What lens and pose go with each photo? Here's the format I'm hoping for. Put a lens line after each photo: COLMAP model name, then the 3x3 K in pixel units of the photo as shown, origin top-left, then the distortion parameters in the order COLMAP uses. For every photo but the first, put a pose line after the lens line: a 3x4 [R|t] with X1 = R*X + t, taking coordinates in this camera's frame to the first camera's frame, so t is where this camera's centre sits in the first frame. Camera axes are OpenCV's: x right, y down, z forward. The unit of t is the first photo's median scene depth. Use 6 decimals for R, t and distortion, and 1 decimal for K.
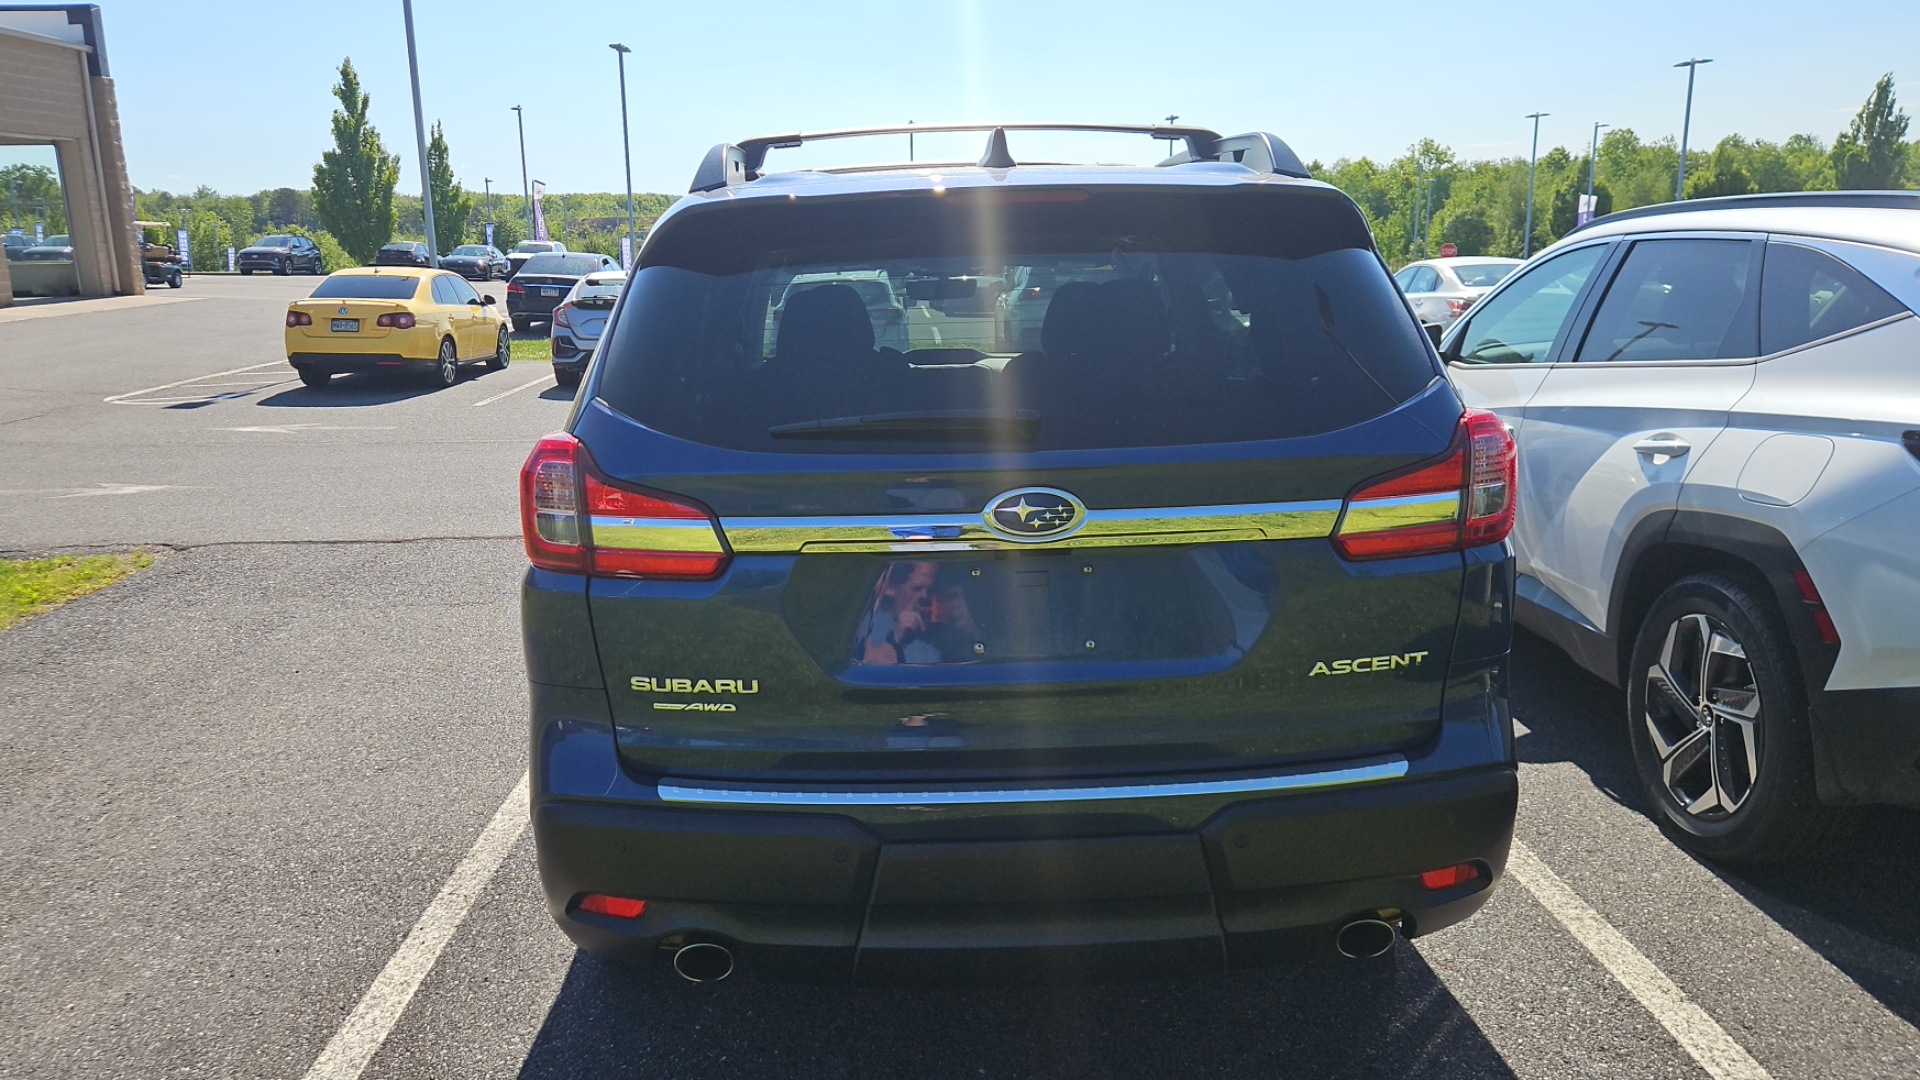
lens RADIAL K [[1407.9, 0, 951.2], [0, 1407.9, 548.8], [0, 0, 1]] dist [0.051014, -0.015429]
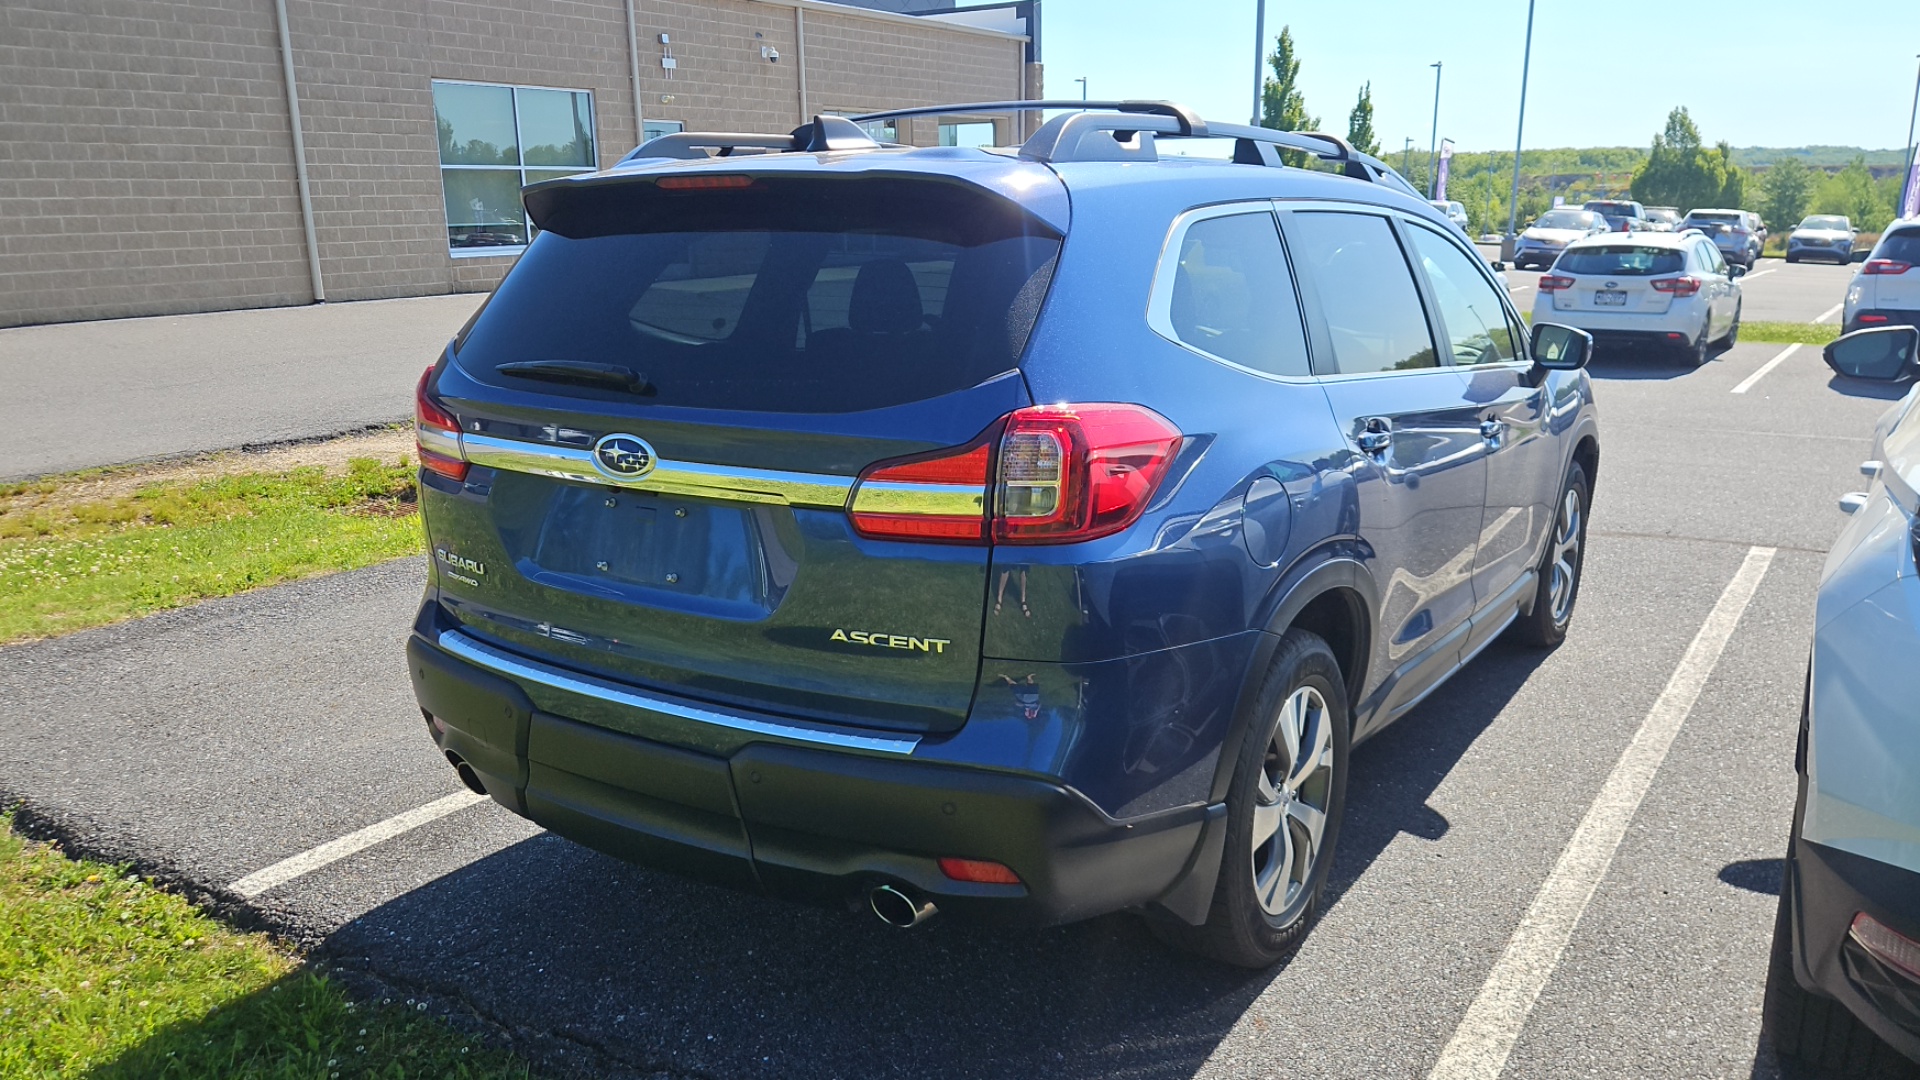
lens RADIAL K [[1407.9, 0, 958.4], [0, 1407.9, 553.0], [0, 0, 1]] dist [0.051014, -0.015429]
pose [[0.817914, 0.147040, -0.556234, 0.903169], [-0.130568, 0.989004, 0.069449, -0.060216], [0.560330, 0.015823, 0.828119, 0.177774]]
